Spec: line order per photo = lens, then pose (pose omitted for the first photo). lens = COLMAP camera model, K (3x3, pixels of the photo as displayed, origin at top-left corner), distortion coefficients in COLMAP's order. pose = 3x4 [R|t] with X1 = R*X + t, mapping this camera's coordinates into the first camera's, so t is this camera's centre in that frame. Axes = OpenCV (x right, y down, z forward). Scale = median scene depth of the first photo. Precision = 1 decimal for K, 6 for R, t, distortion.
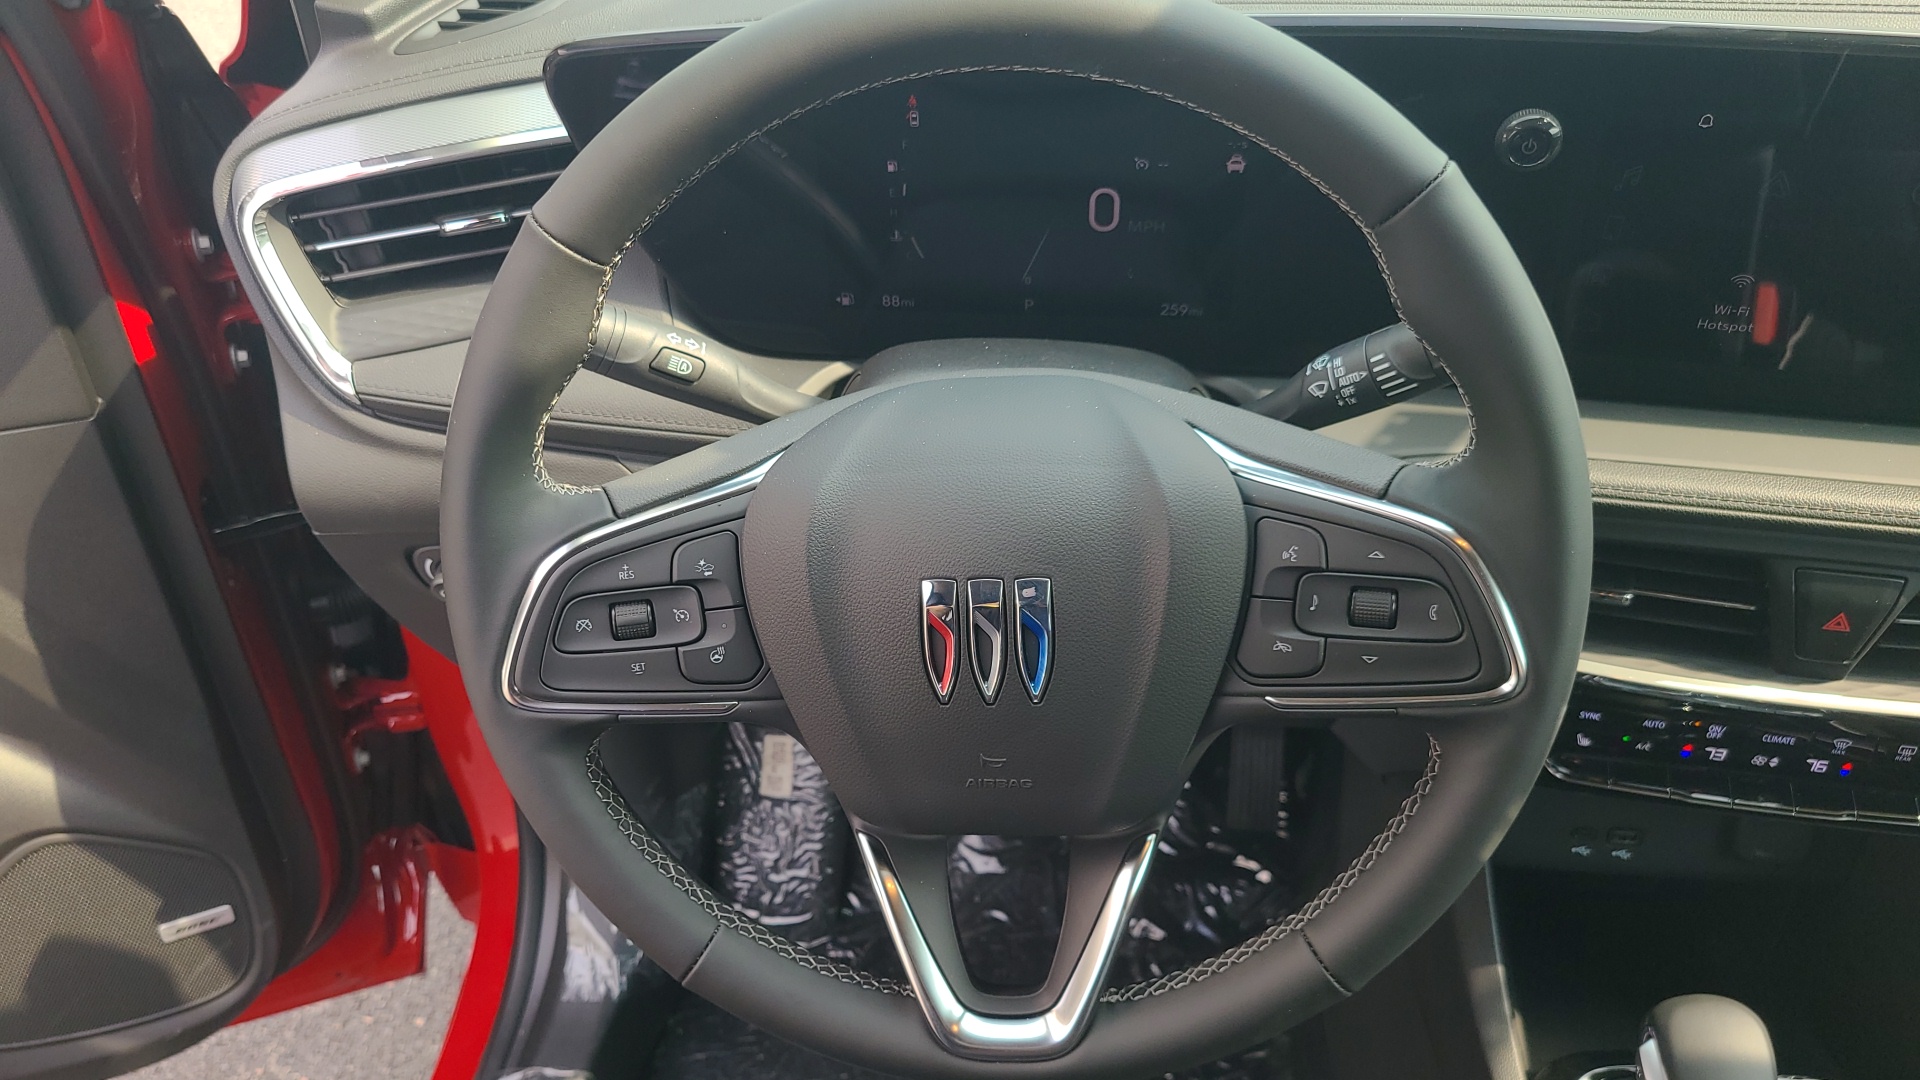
lens RADIAL K [[1430.5, 0, 931.1], [0, 1430.5, 538.2], [0, 0, 1]] dist [0.036657, 0.001411]
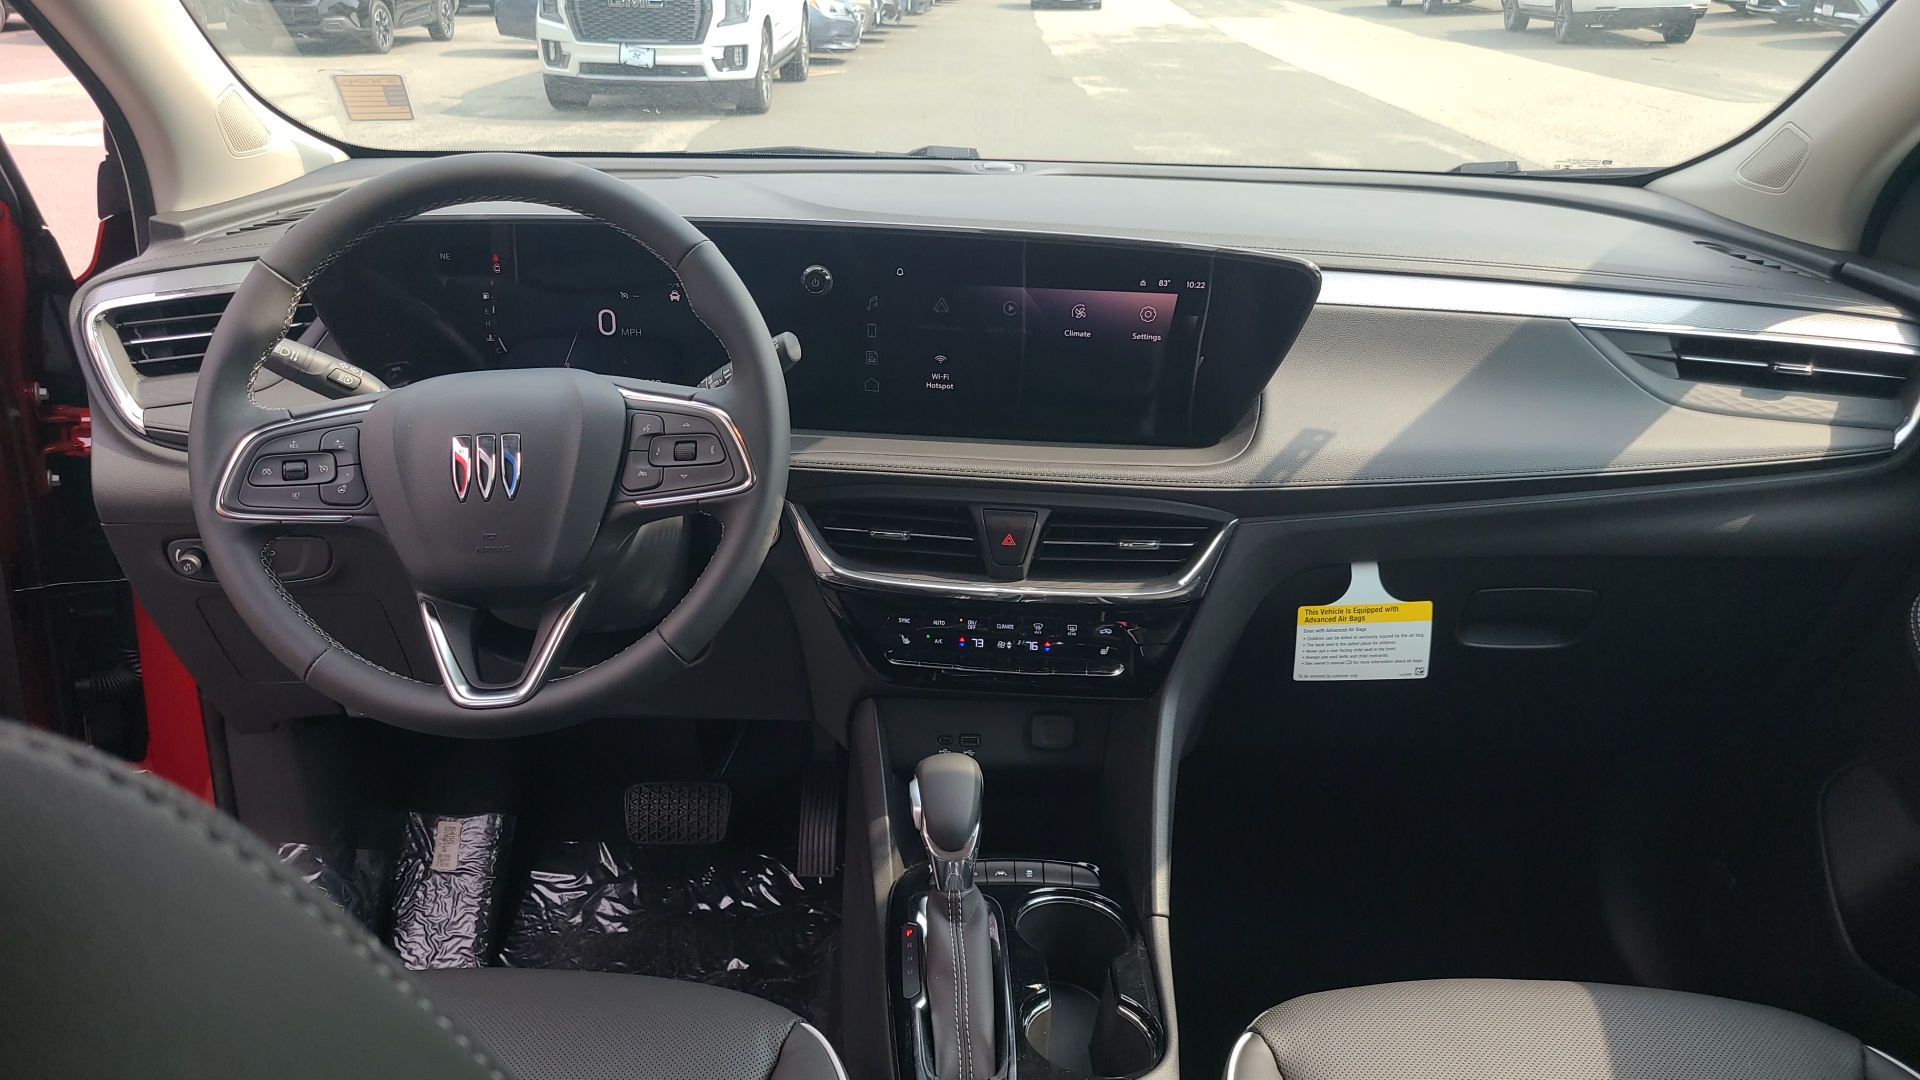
lens RADIAL K [[1430.5, 0, 931.1], [0, 1430.5, 538.2], [0, 0, 1]] dist [0.036657, 0.001411]
pose [[0.991410, 0.009670, 0.130431, 0.309339], [0.030622, 0.952381, -0.303369, 0.622431], [-0.127153, 0.304757, 0.943904, -0.707161]]
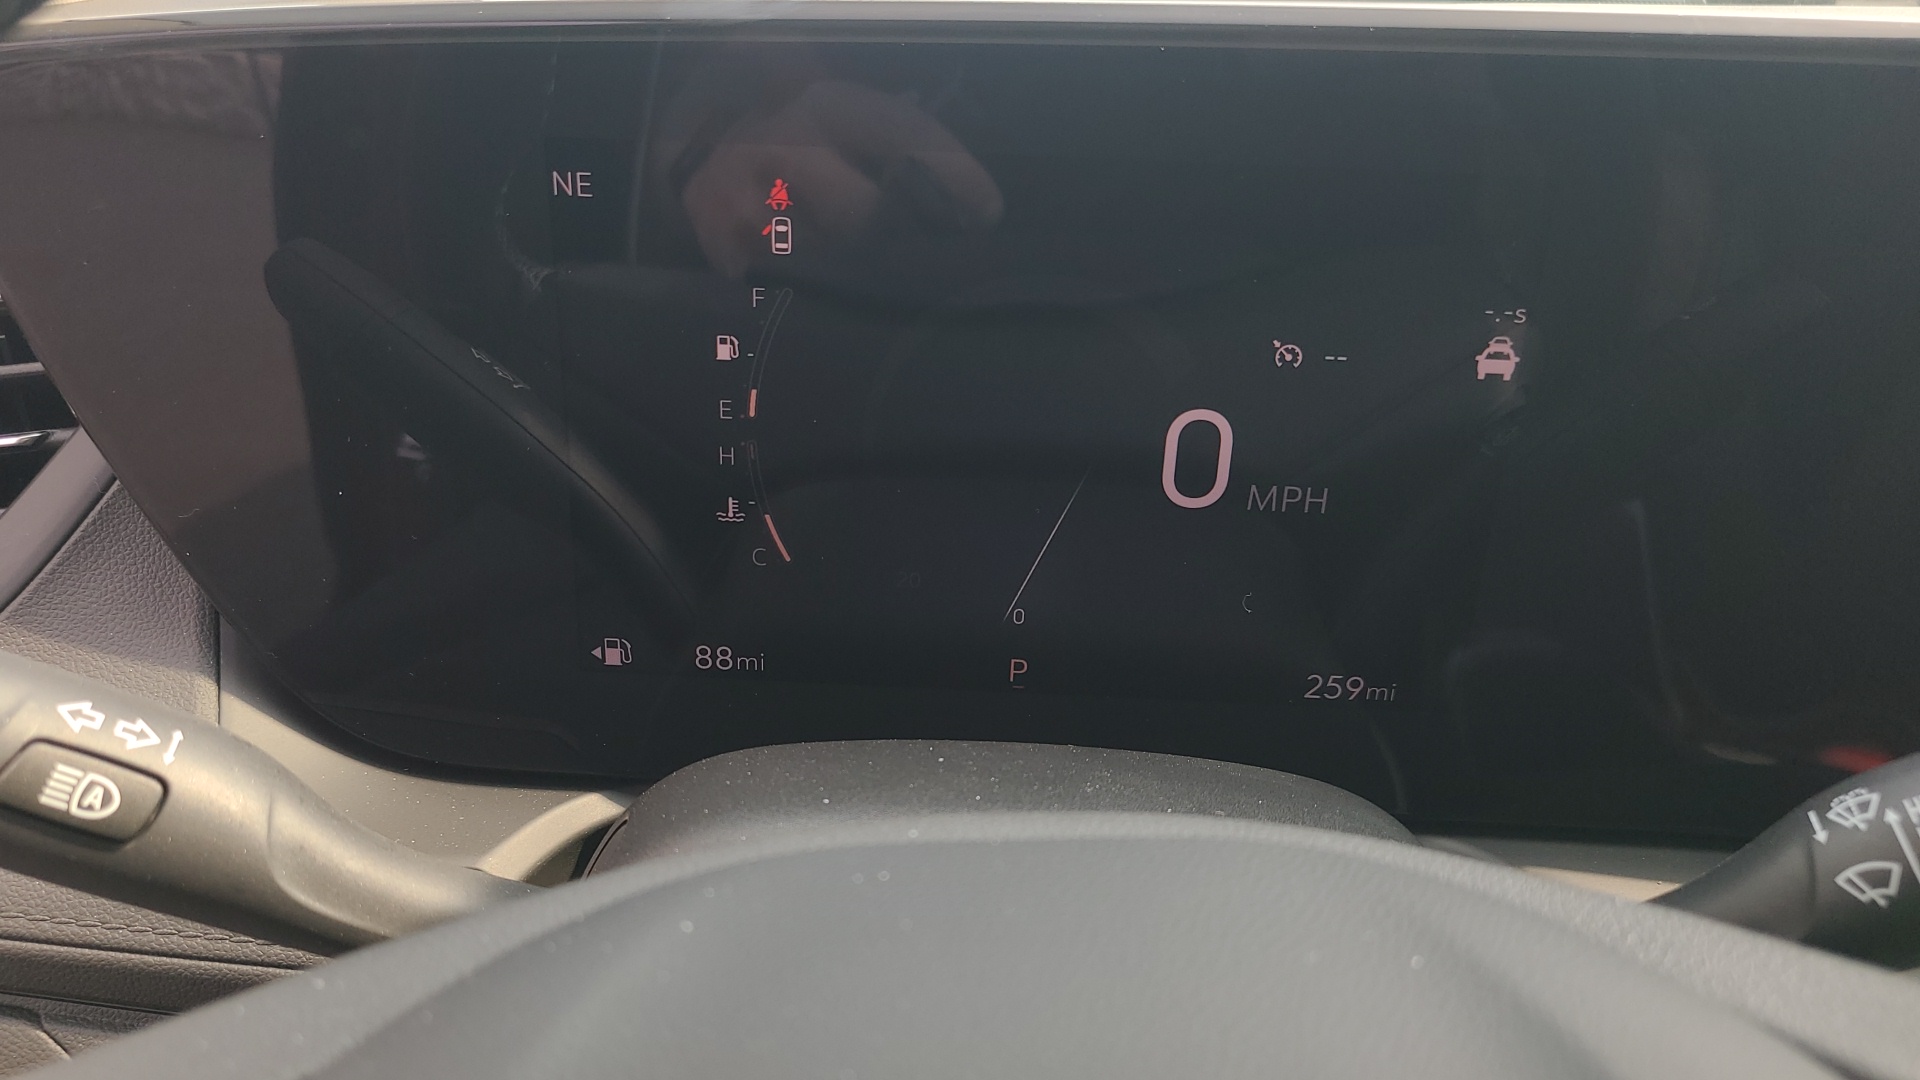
lens RADIAL K [[1453.1, 0, 932.9], [0, 1453.1, 537.5], [0, 0, 1]] dist [-0.002079, -0.000987]
pose [[0.994337, 0.031525, 0.101492, -0.007949], [0.000082, 0.954763, -0.297368, -0.074189], [-0.106276, 0.295692, 0.949353, 0.618836]]
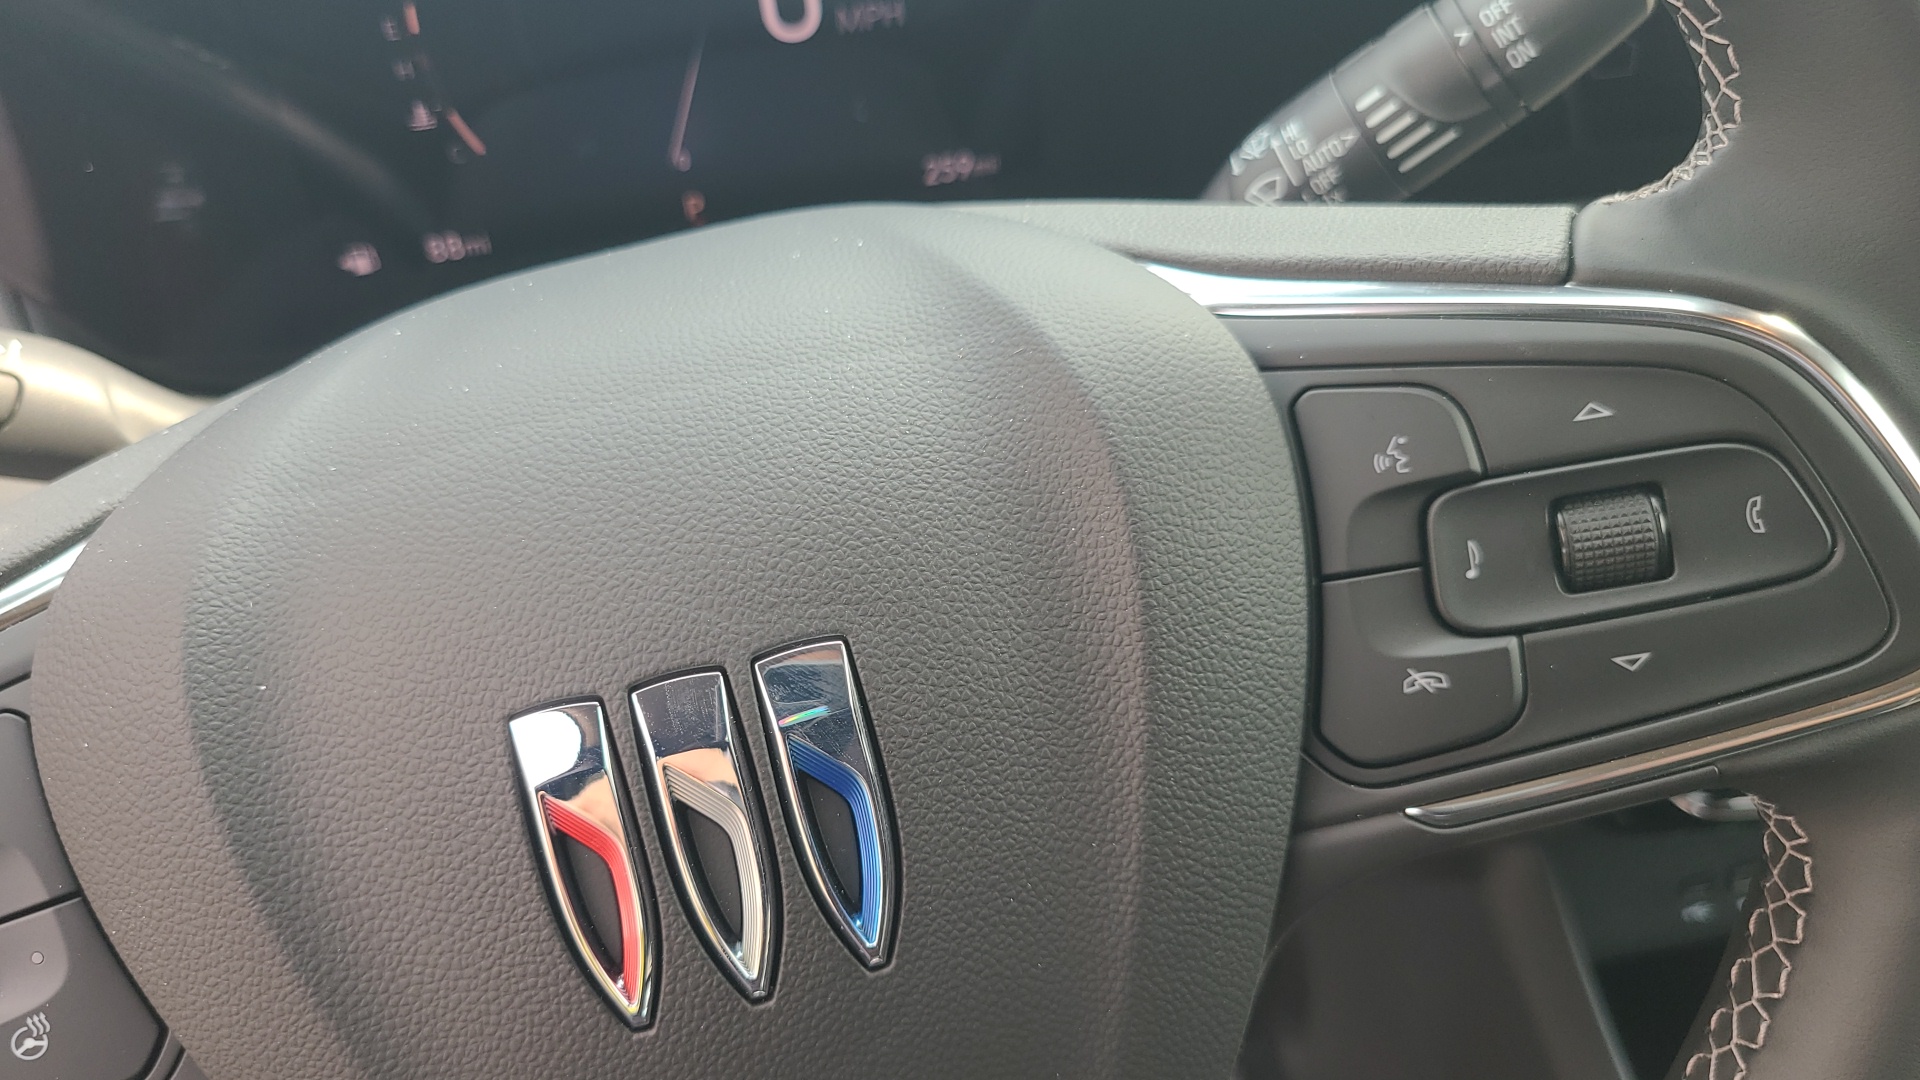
lens RADIAL K [[1485.9, 0, 927.7], [0, 1485.9, 538.3], [0, 0, 1]] dist [-0.005177, -0.002915]
pose [[0.963763, -0.204973, 0.170727, 0.034187], [0.220524, 0.972294, -0.077543, 0.030448], [-0.150103, 0.112383, 0.982262, 0.484311]]
